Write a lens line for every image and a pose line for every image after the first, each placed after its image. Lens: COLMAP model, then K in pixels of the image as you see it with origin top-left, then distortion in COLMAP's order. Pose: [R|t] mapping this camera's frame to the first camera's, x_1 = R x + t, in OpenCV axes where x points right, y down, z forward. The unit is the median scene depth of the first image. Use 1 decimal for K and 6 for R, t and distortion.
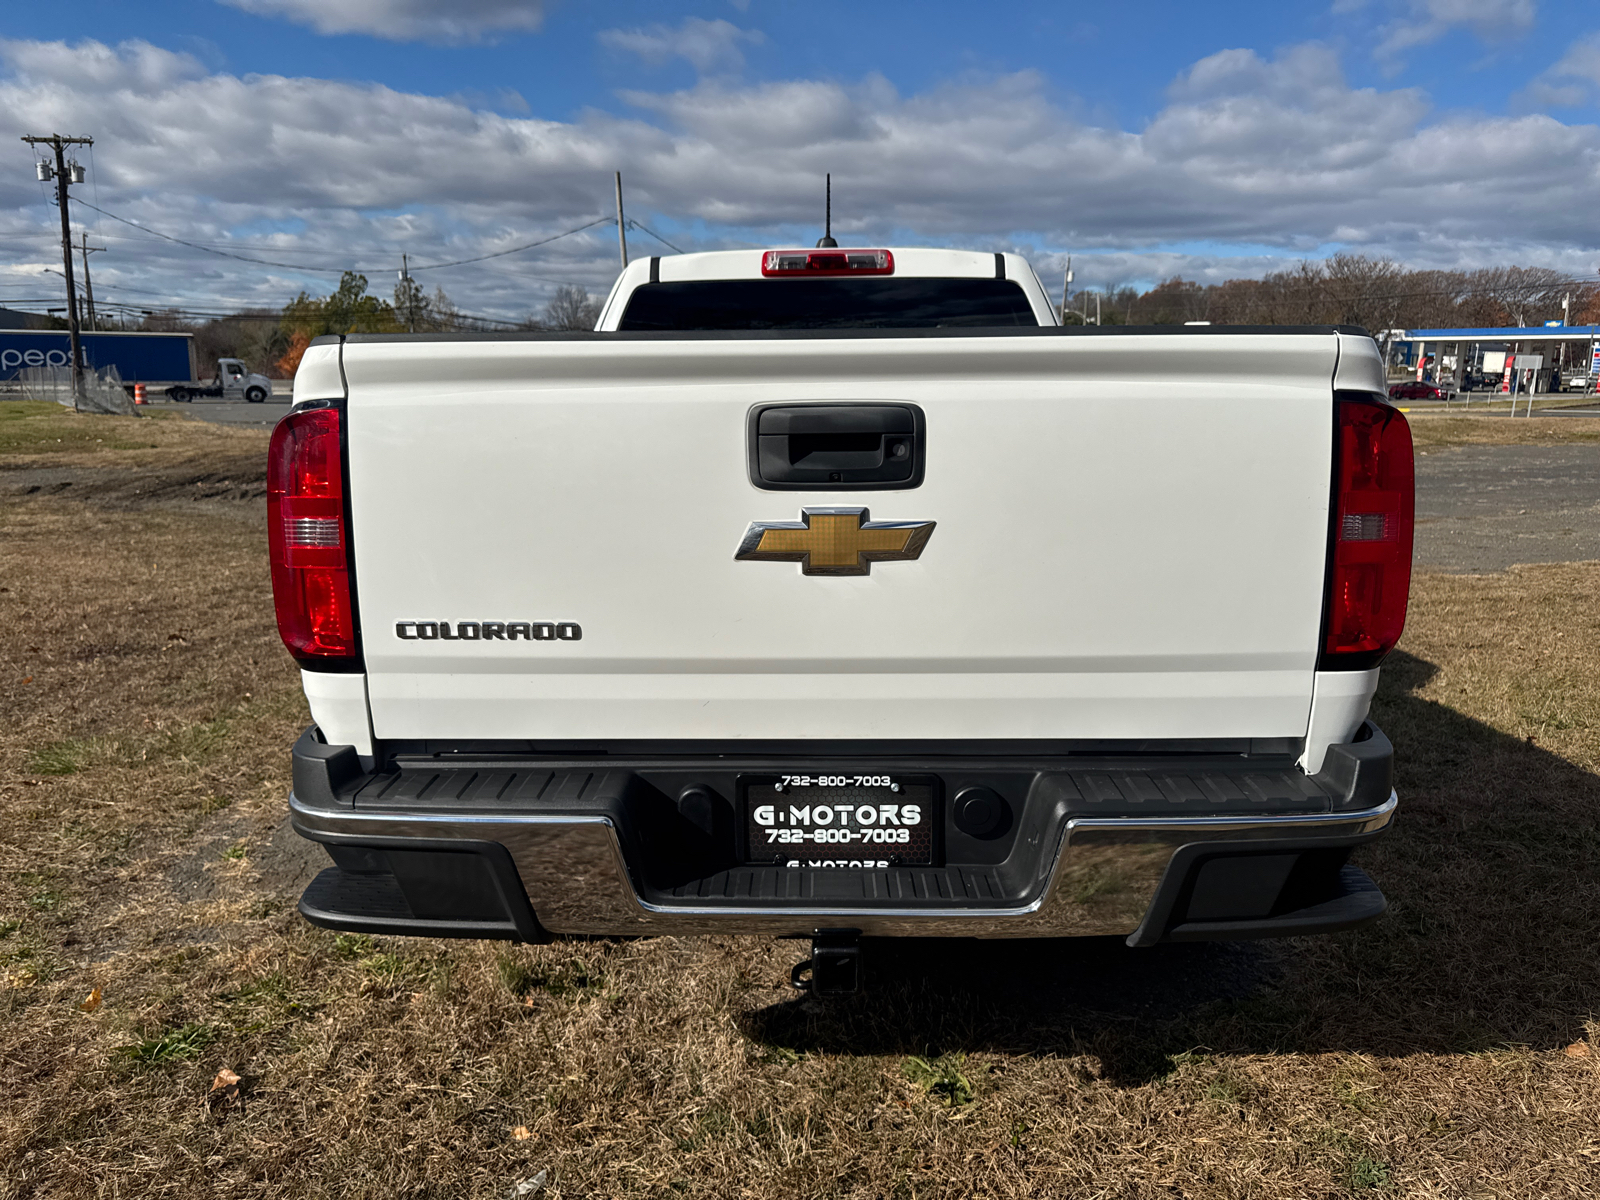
lens RADIAL K [[1149.2, 0, 796.1], [0, 1149.2, 599.7], [0, 0, 1]] dist [0.025301, -0.027886]
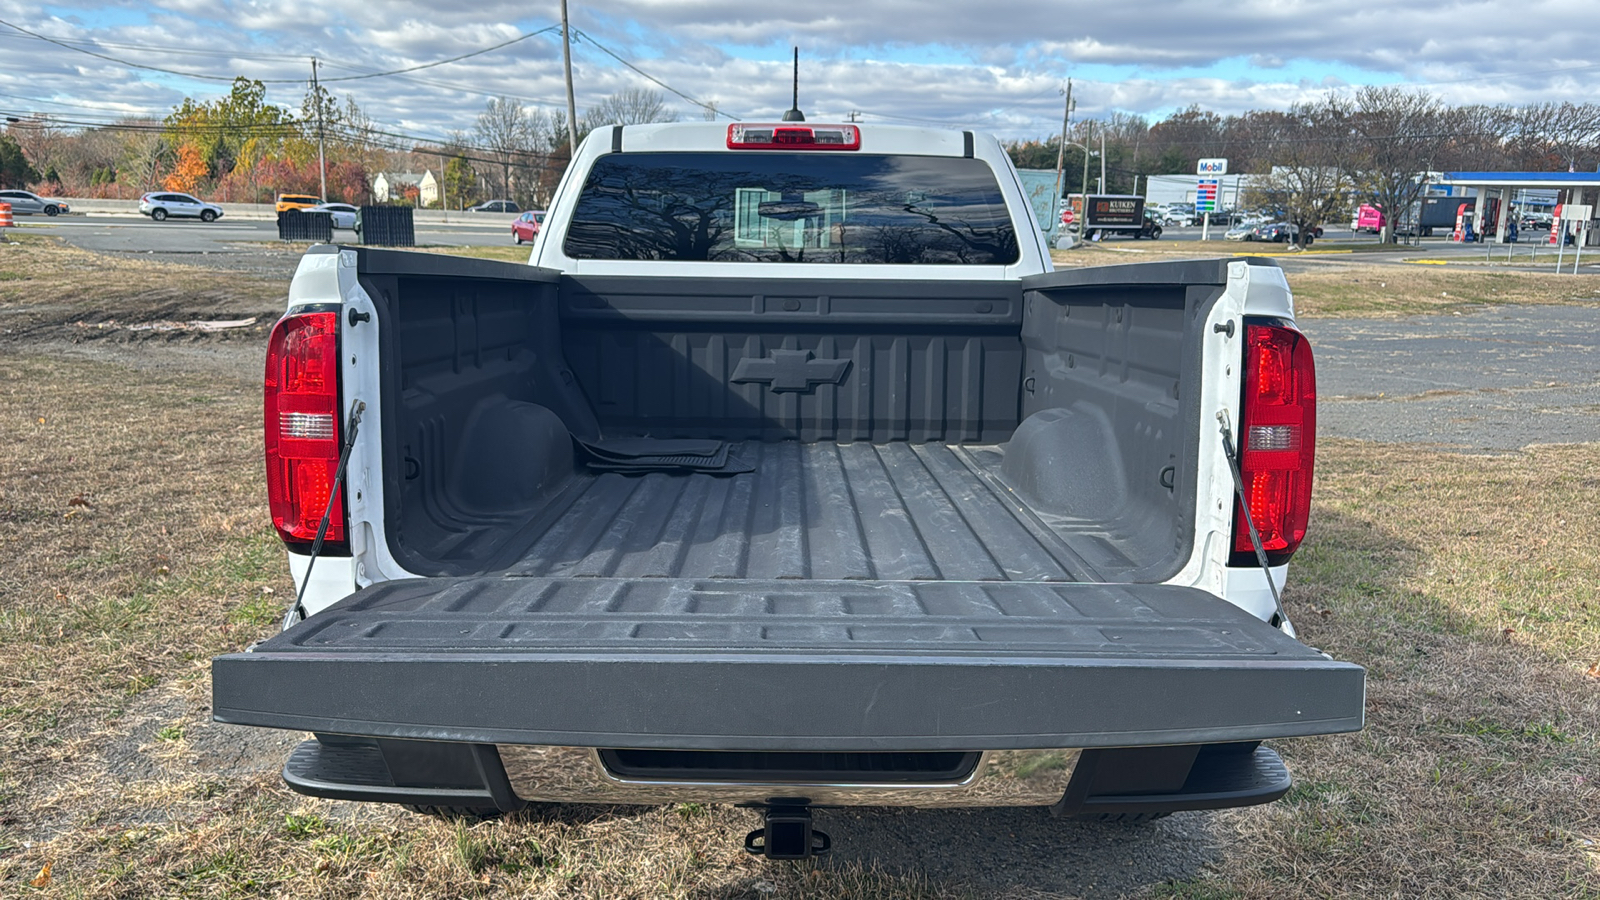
lens RADIAL K [[1301.1, 0, 794.7], [0, 1301.1, 447.3], [0, 0, 1]] dist [0.099064, -0.160789]
pose [[0.999468, 0.016158, 0.028328, 0.000897], [-0.015824, 0.999803, -0.011985, -0.022424], [-0.028516, 0.011530, 0.999527, -0.176082]]
